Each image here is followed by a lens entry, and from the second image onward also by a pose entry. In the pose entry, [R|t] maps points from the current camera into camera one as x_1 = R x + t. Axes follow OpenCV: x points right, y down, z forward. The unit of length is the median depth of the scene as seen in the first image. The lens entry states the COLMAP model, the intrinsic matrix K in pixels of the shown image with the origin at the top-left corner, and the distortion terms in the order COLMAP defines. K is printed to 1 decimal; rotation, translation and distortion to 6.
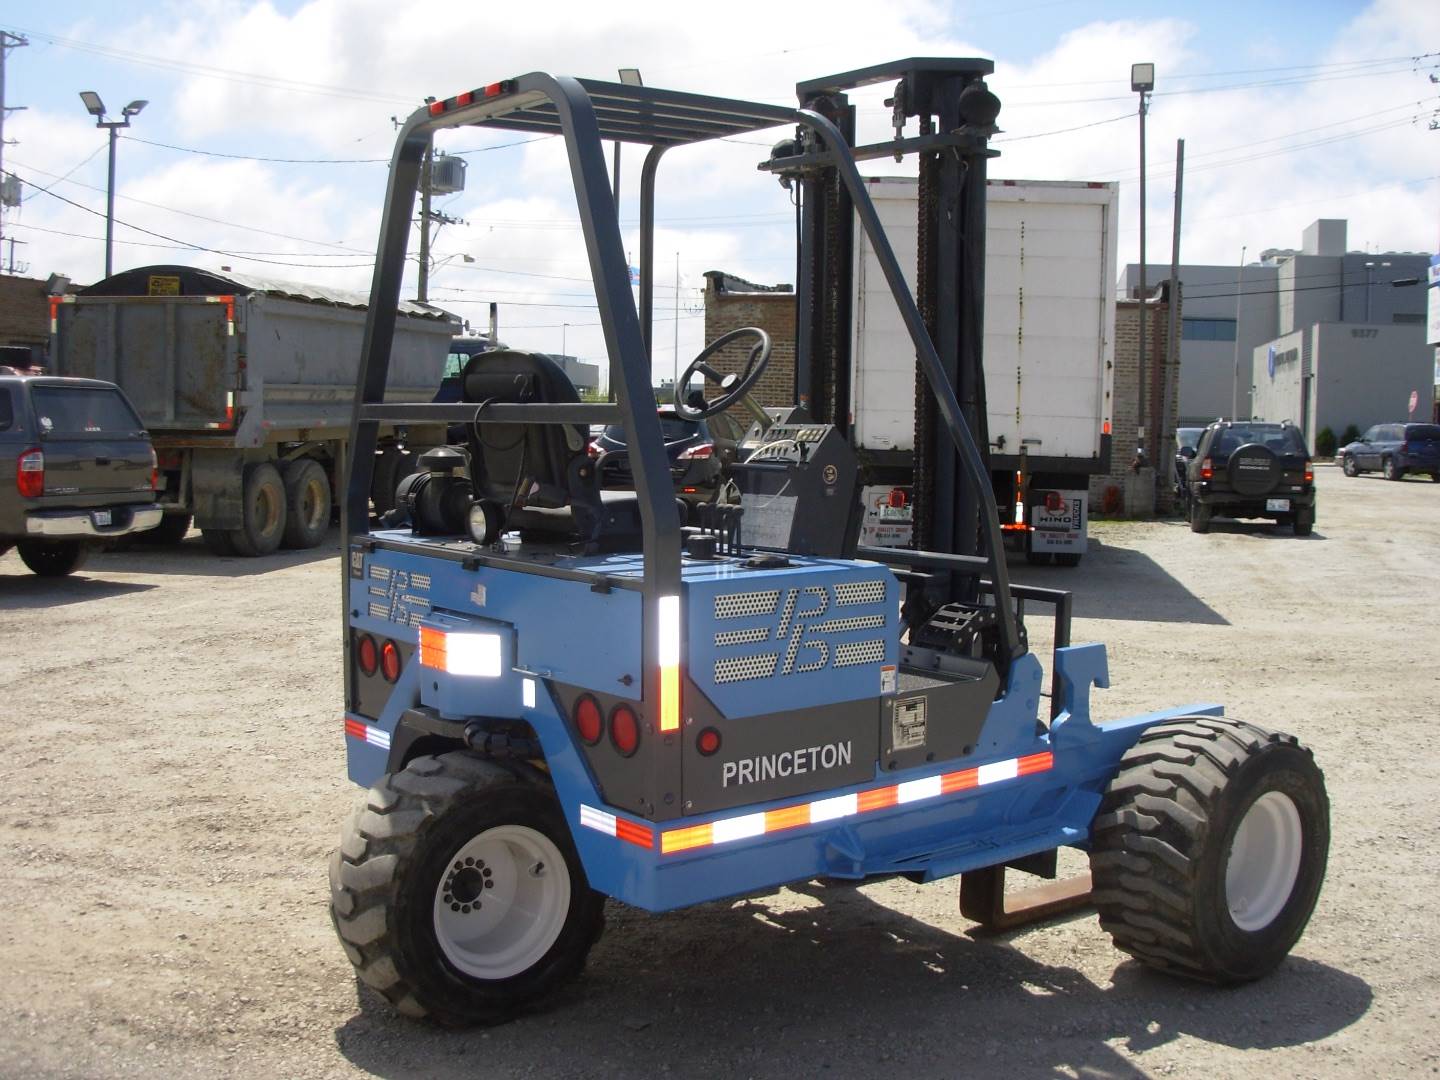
lens RADIAL K [[1594.2, 0, 720.1], [0, 1594.2, 537.9], [0, 0, 1]] dist [-0.151588, 0.000000]
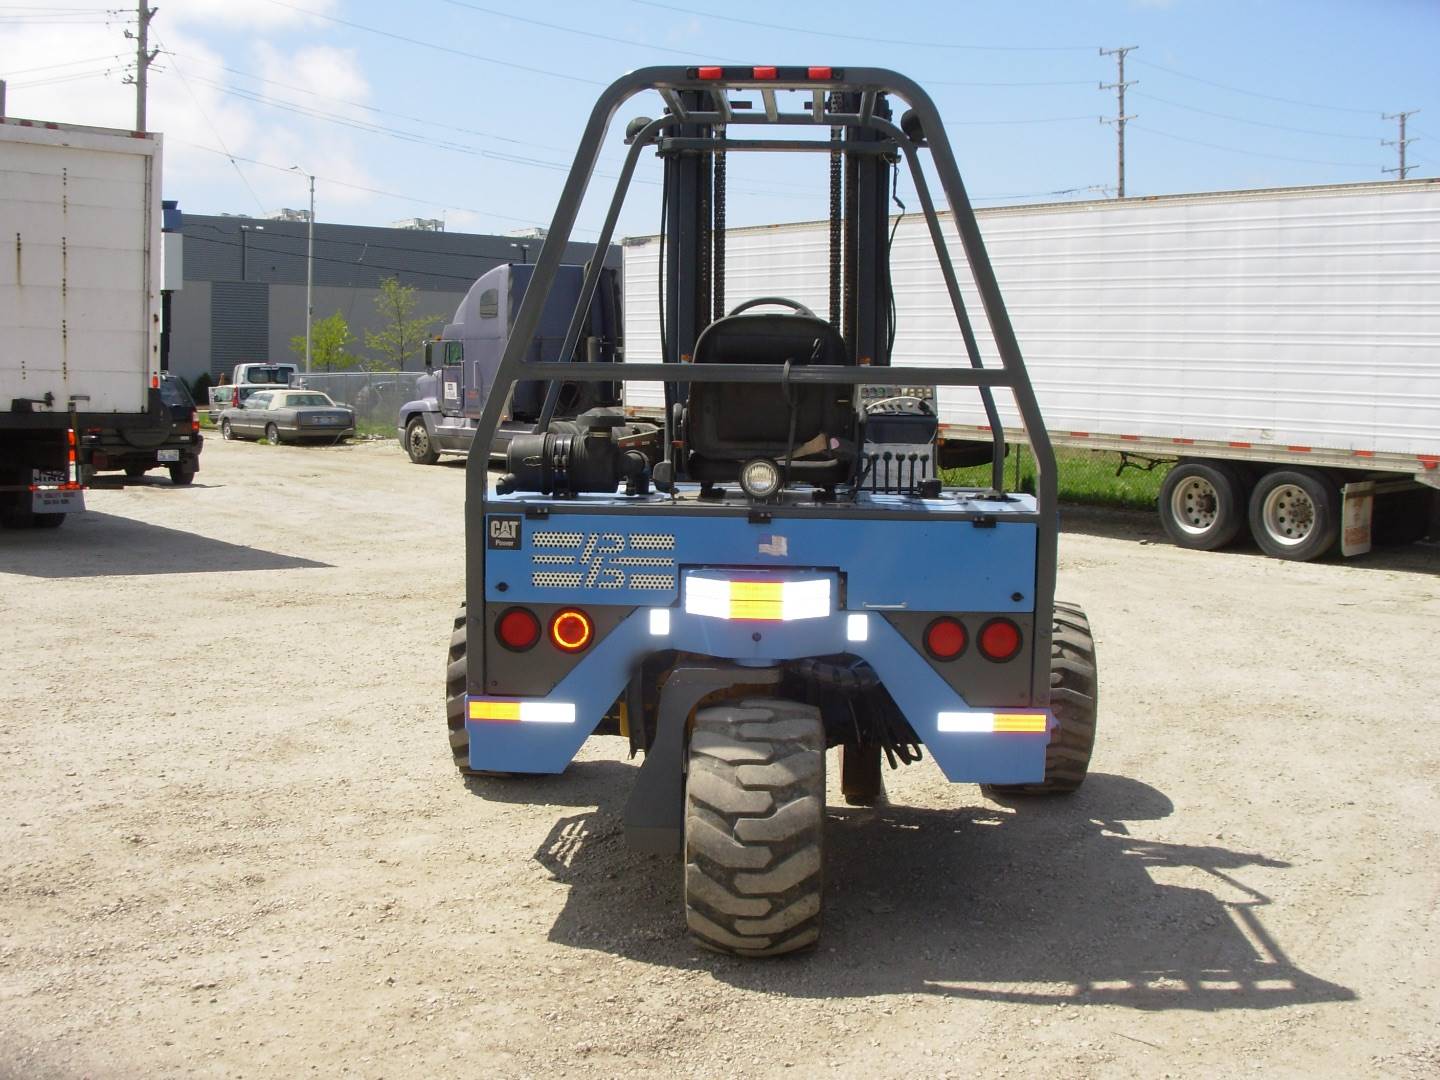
lens RADIAL K [[1594.2, 0, 721.4], [0, 1594.2, 535.3], [0, 0, 1]] dist [-0.151588, 0.000000]
pose [[0.677280, -0.077020, 0.731683, -0.737241], [0.054752, 0.997024, 0.054270, -0.023479], [-0.733685, 0.003306, 0.679481, 0.238678]]
